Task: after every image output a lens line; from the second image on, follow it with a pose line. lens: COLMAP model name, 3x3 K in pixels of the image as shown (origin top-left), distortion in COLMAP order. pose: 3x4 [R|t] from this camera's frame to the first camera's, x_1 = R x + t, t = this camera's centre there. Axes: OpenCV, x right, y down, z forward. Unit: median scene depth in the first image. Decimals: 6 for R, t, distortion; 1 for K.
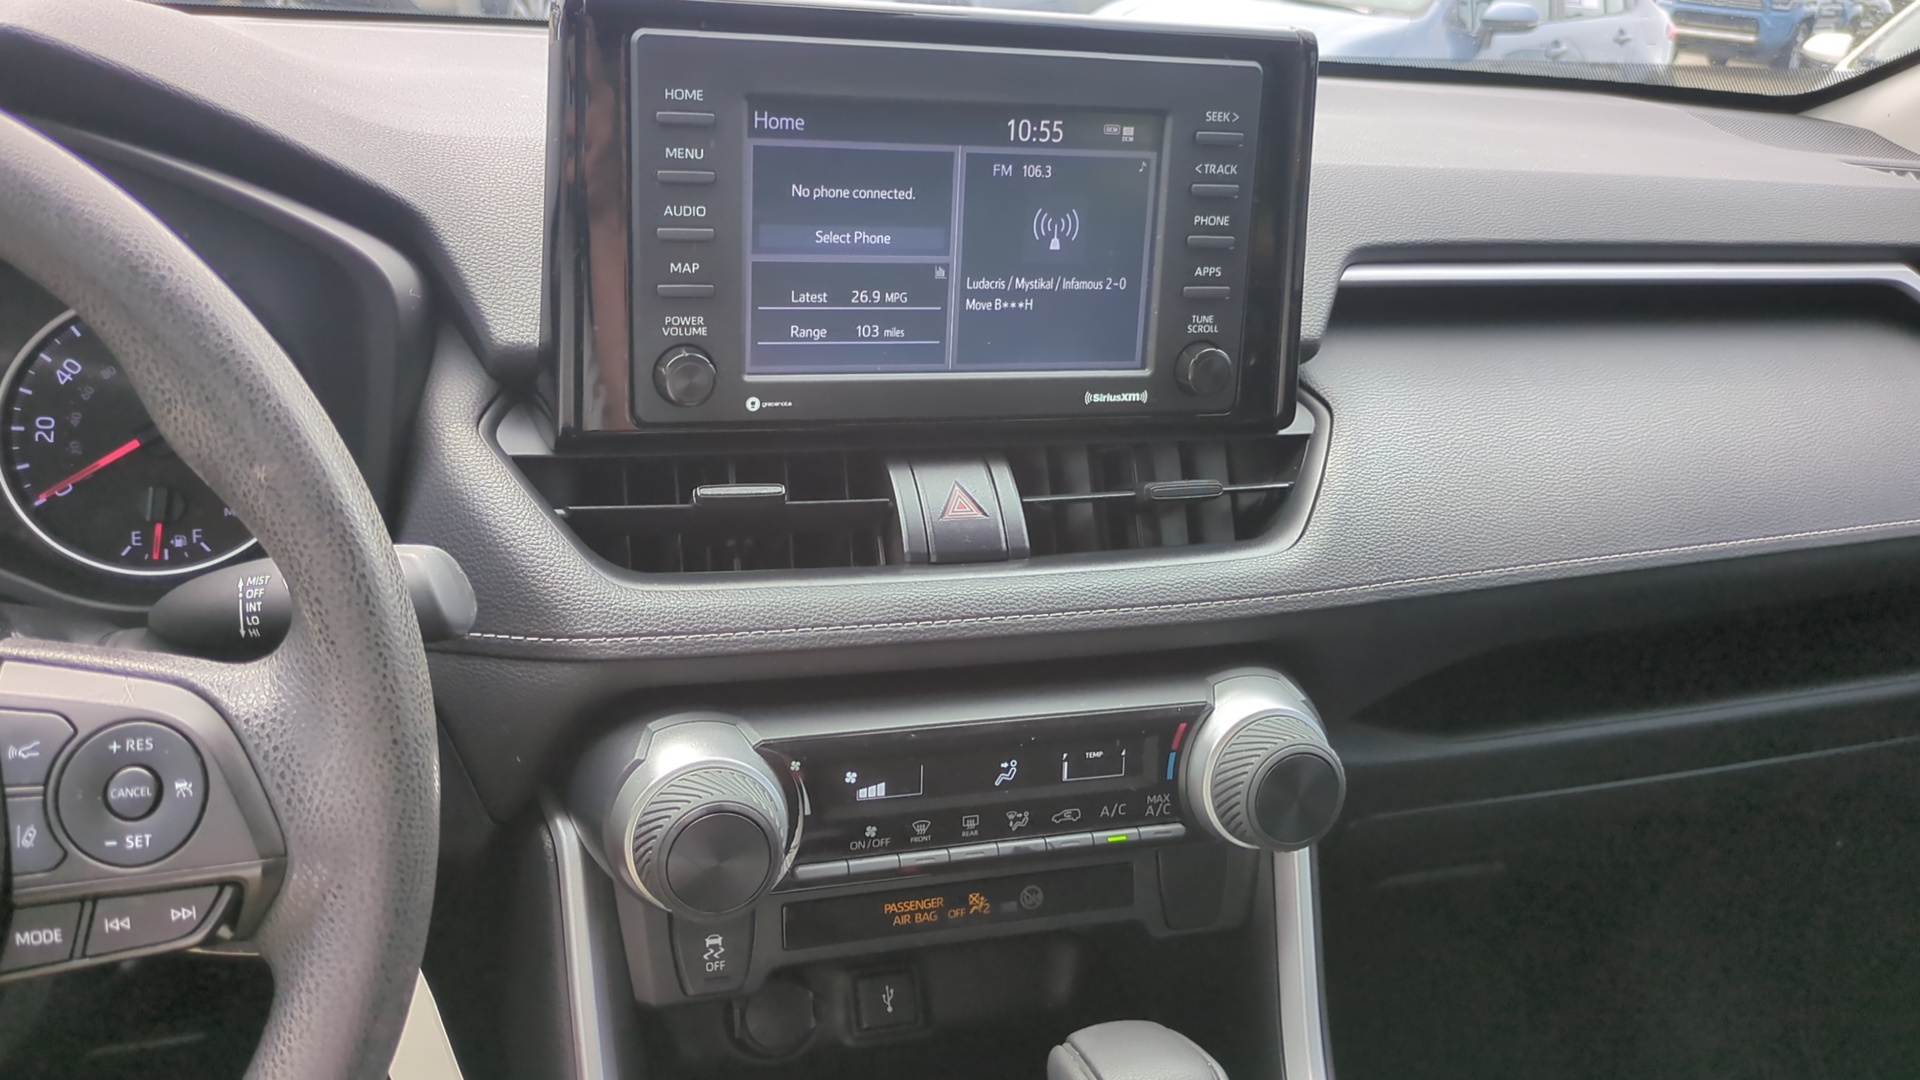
lens RADIAL K [[1650.4, 0, 955.2], [0, 1650.4, 537.4], [0, 0, 1]] dist [0.038466, -0.075732]
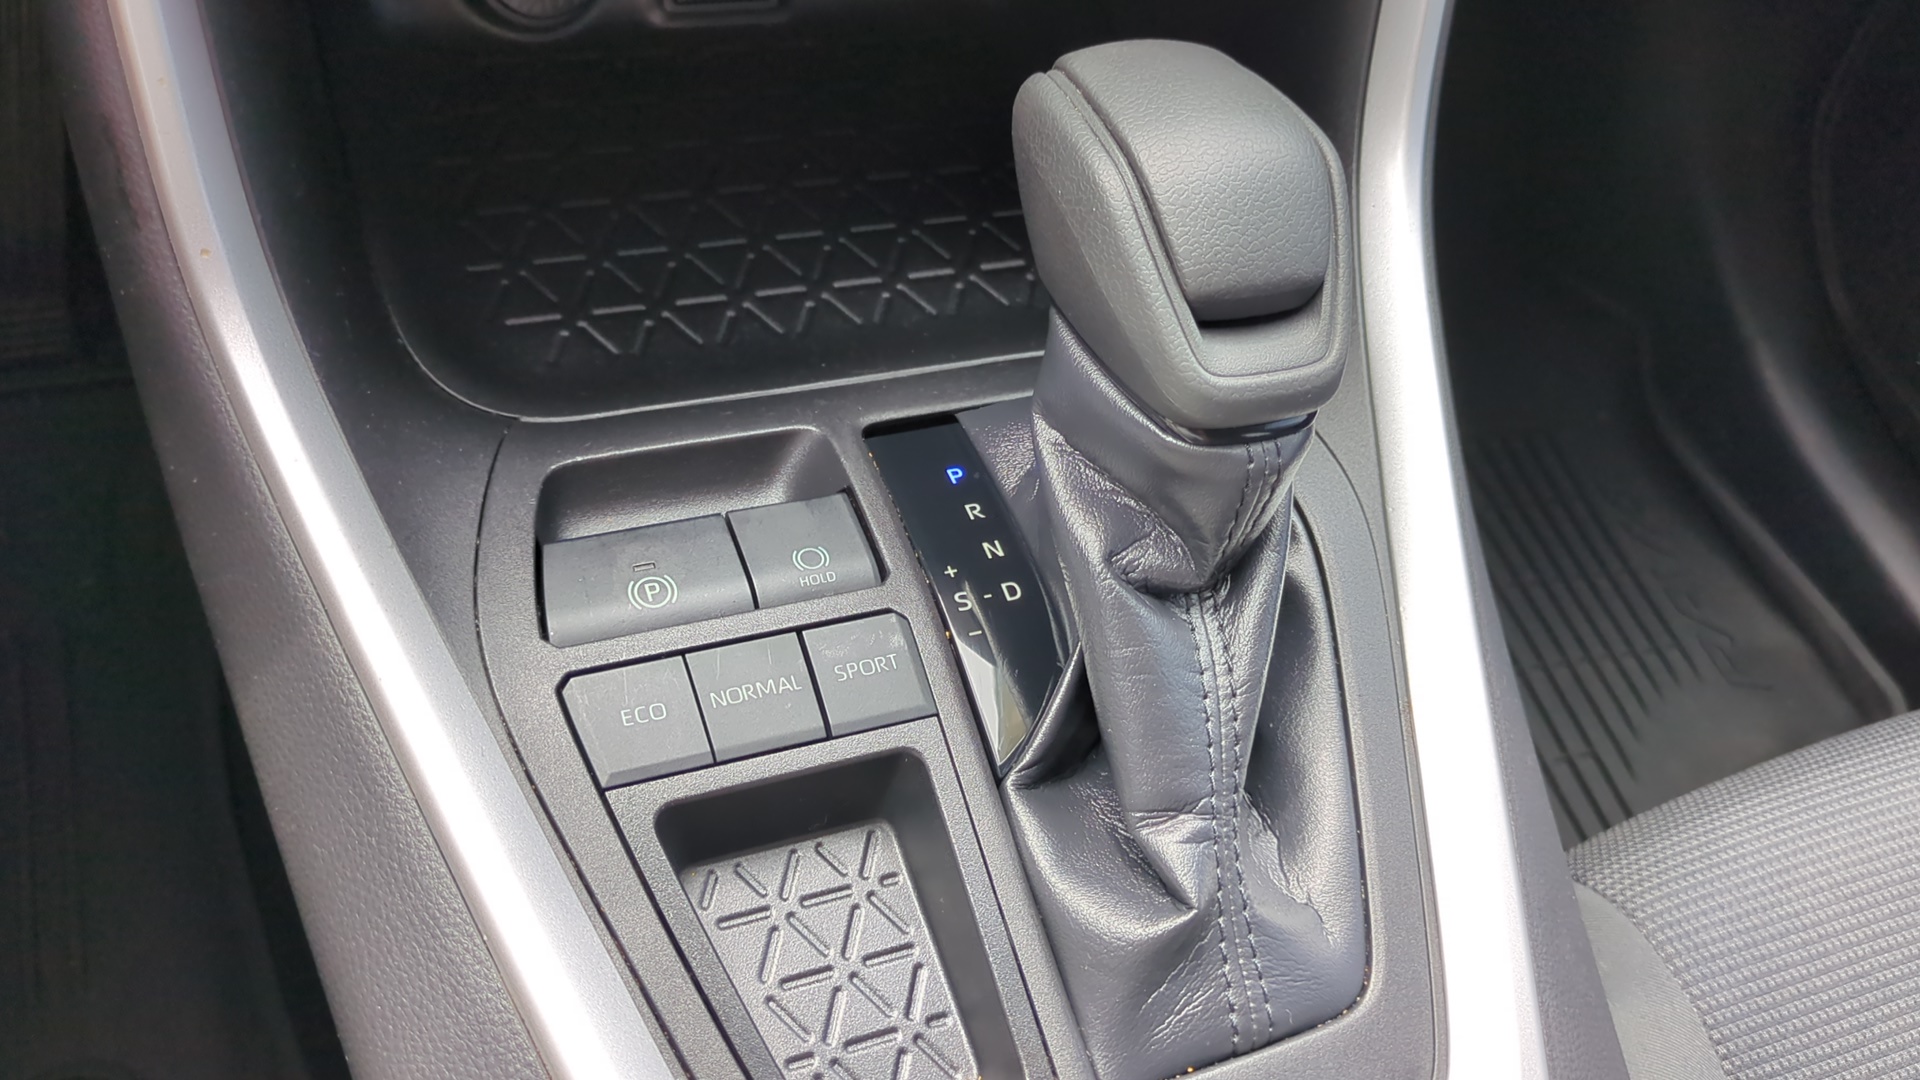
lens RADIAL K [[1650.4, 0, 938.9], [0, 1650.4, 523.8], [0, 0, 1]] dist [0.038466, -0.075732]
pose [[0.990328, 0.065718, 0.122197, -0.027853], [-0.122674, 0.826204, 0.549852, 0.129838], [-0.064824, -0.559524, 0.826275, 0.455234]]
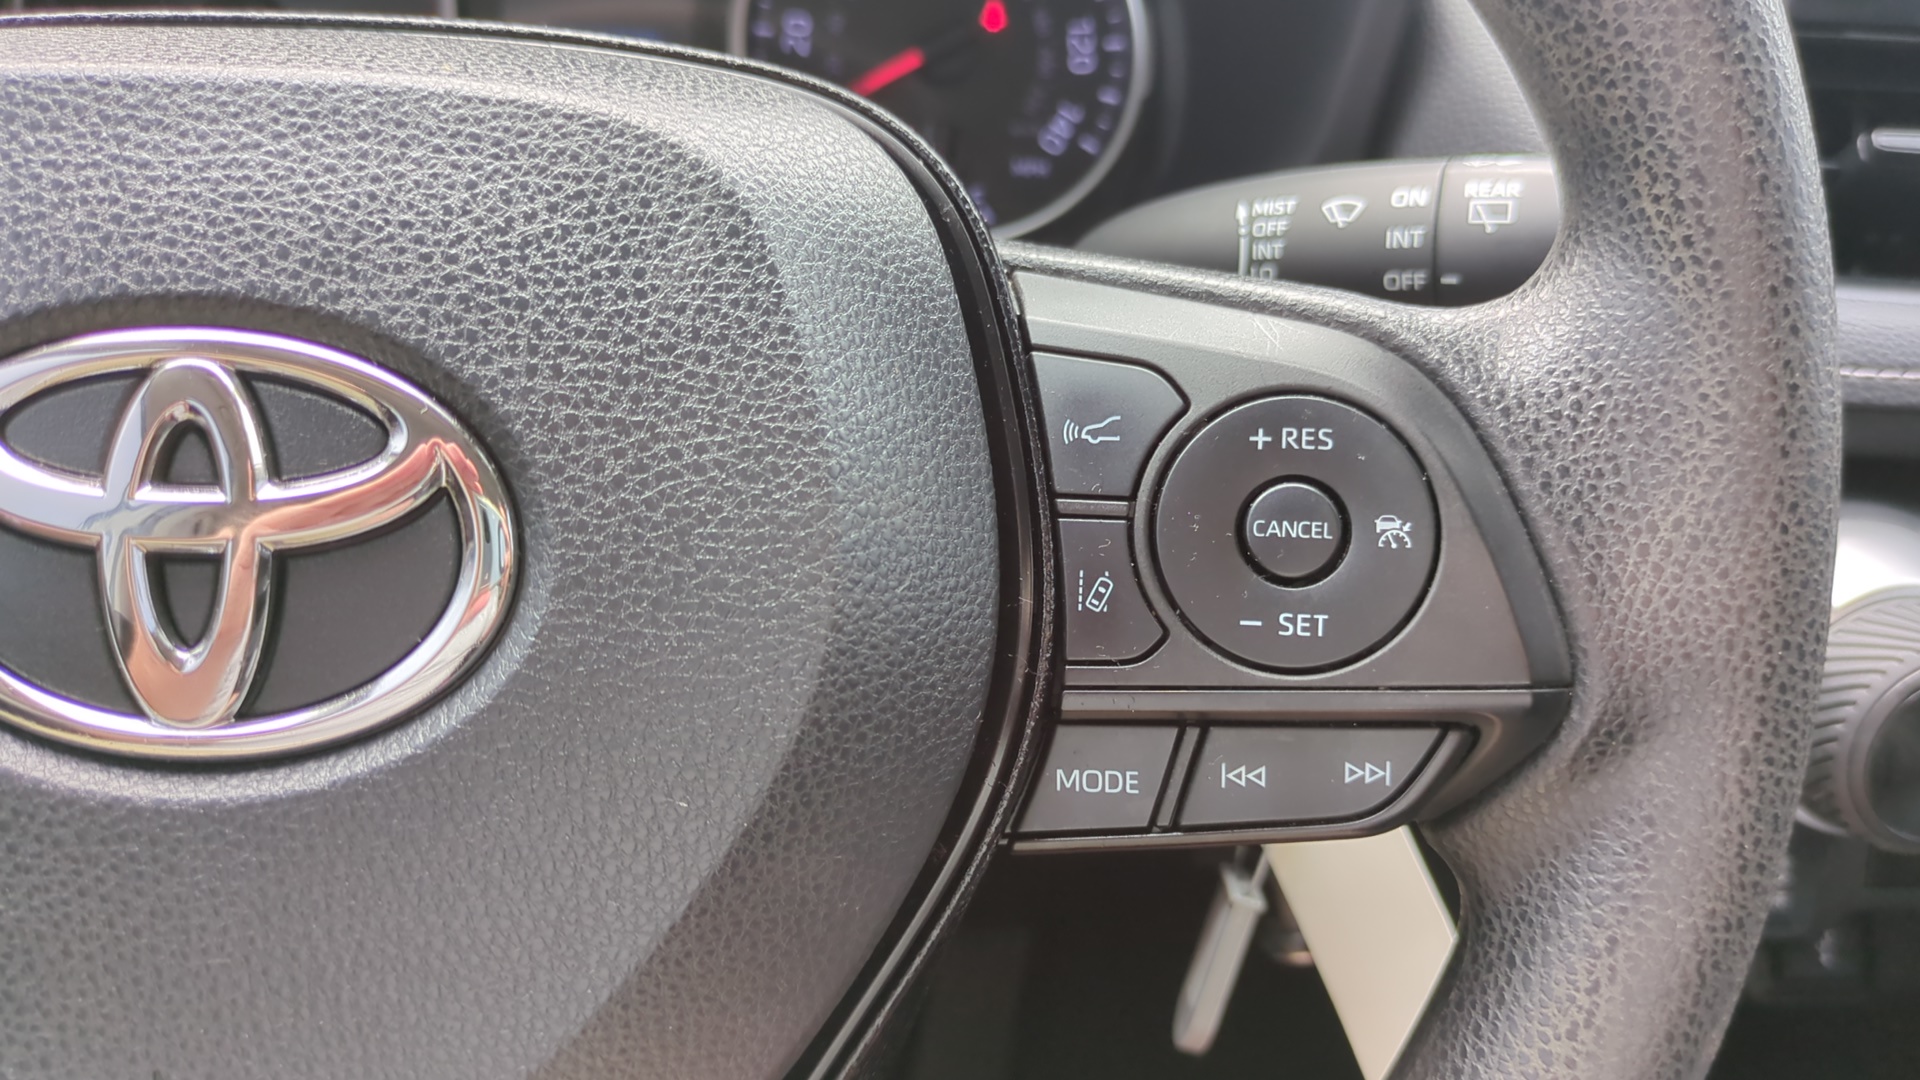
lens RADIAL K [[1650.4, 0, 955.7], [0, 1650.4, 527.2], [0, 0, 1]] dist [0.038466, -0.075732]
pose [[0.969455, 0.098199, -0.224752, -0.322274], [-0.075032, 0.991160, 0.109416, 0.069870], [0.233509, -0.089210, 0.968254, 0.319543]]
